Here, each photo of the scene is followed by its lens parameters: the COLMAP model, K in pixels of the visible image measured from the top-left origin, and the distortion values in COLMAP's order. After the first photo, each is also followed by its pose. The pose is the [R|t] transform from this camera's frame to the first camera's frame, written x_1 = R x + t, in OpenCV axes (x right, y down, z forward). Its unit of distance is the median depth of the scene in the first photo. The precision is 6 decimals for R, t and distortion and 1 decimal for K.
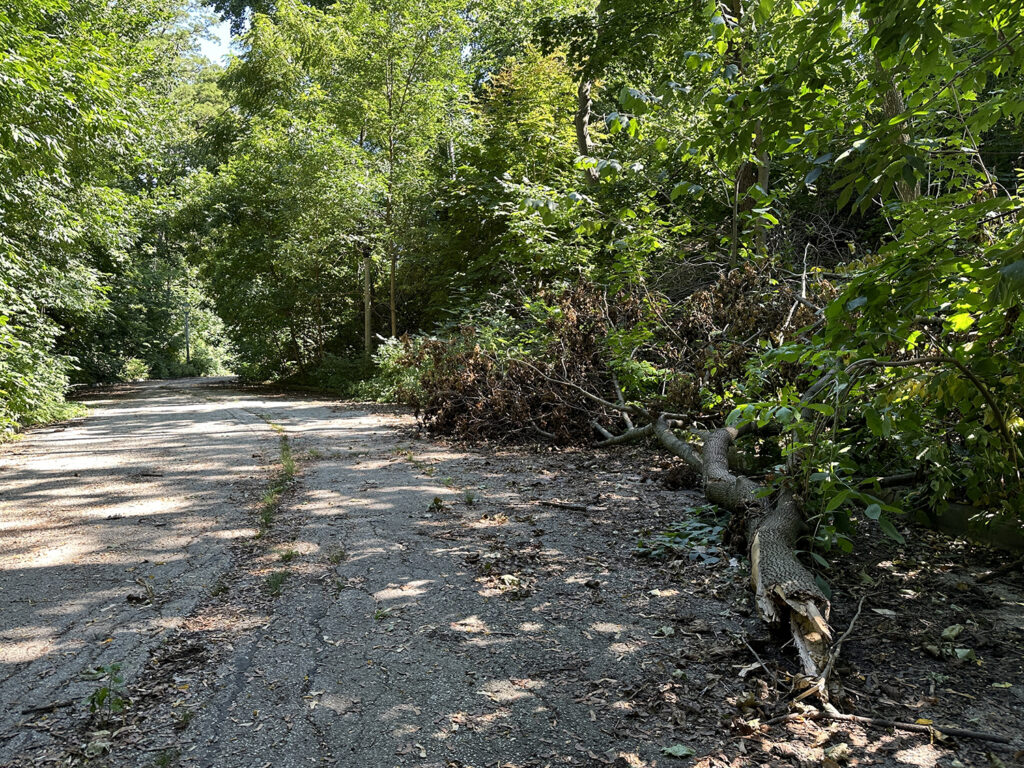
lens RADIAL K [[699.8, 0, 512.0], [0, 699.8, 384.0], [0, 0, 1]] dist [0.038191, -0.060427]
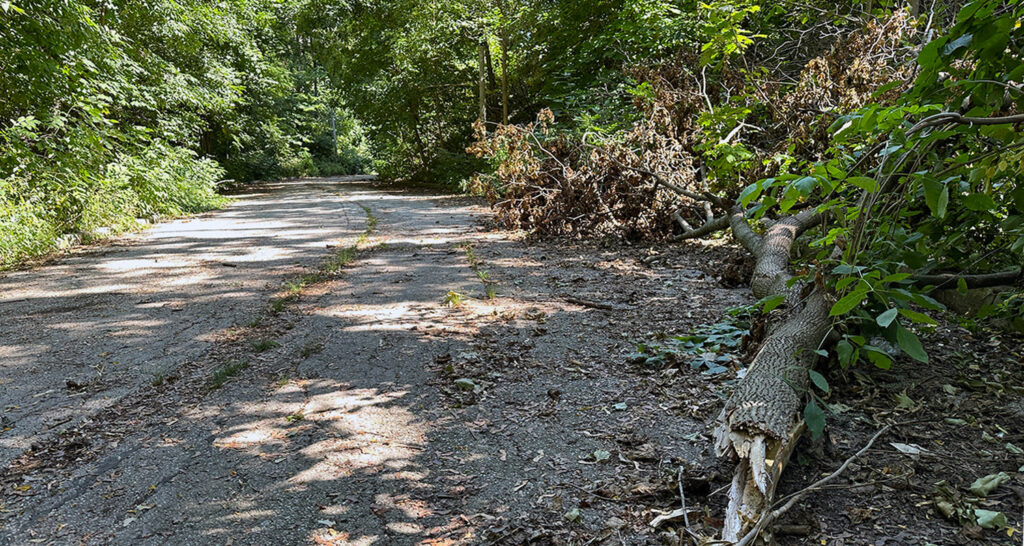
lens RADIAL K [[679.0, 0, 511.1], [0, 679.0, 318.7], [0, 0, 1]] dist [0.065227, -0.094951]
pose [[0.983608, 0.029115, -0.177956, 0.155652], [0.007049, 0.979917, 0.199282, 0.022190], [0.180184, -0.197270, 0.963649, 0.152498]]
